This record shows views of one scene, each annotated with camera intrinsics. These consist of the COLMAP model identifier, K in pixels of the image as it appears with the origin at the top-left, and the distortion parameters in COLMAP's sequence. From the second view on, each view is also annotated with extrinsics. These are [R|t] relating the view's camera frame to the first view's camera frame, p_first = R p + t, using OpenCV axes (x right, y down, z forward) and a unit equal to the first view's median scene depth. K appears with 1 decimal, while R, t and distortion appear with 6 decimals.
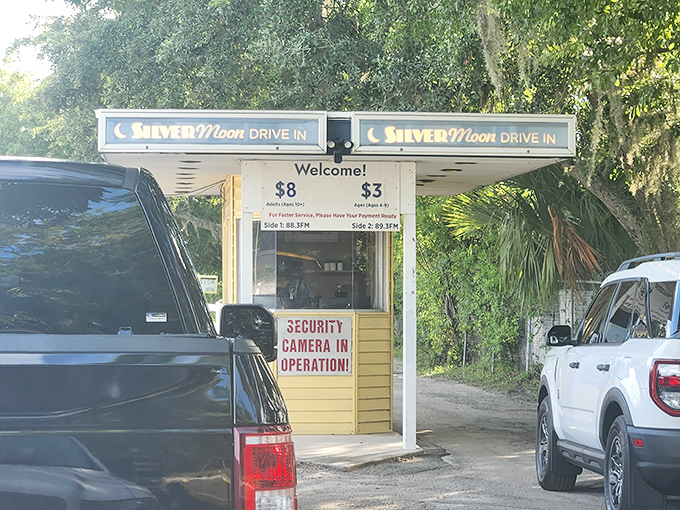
lens RADIAL K [[1368.1, 0, 340.0], [0, 1368.1, 255.0], [0, 0, 1]] dist [-0.447734, 0.000000]
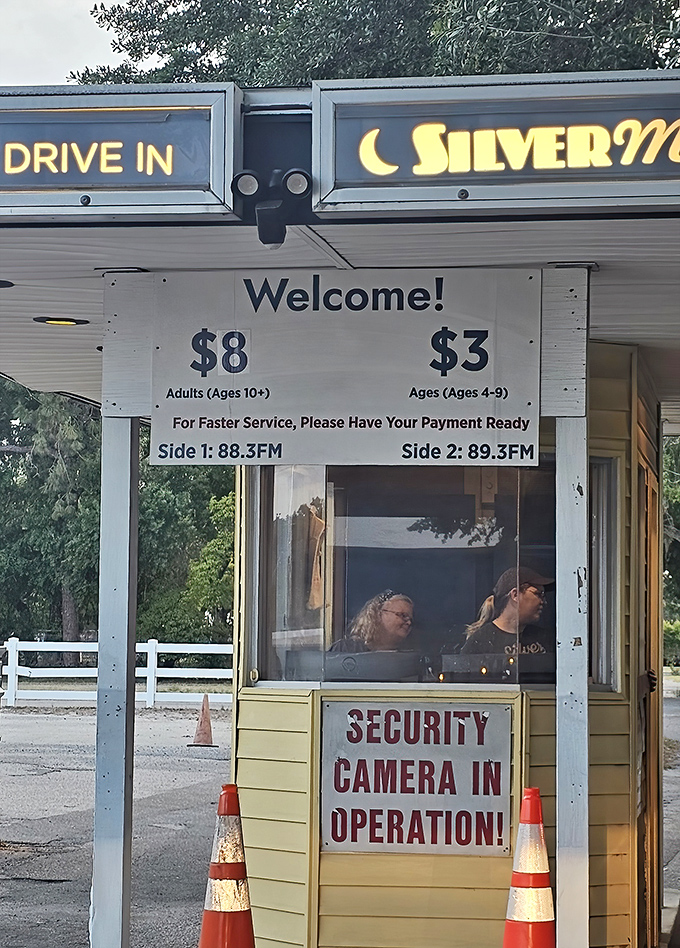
lens RADIAL K [[2291.4, 0, 340.1], [0, 2291.4, 474.9], [0, 0, 1]] dist [0.205639, 0.000000]
pose [[0.980885, -0.007669, -0.194436, 0.107902], [-0.000860, 0.999042, -0.043746, 0.010579], [0.194585, 0.043077, 0.979939, 0.418061]]
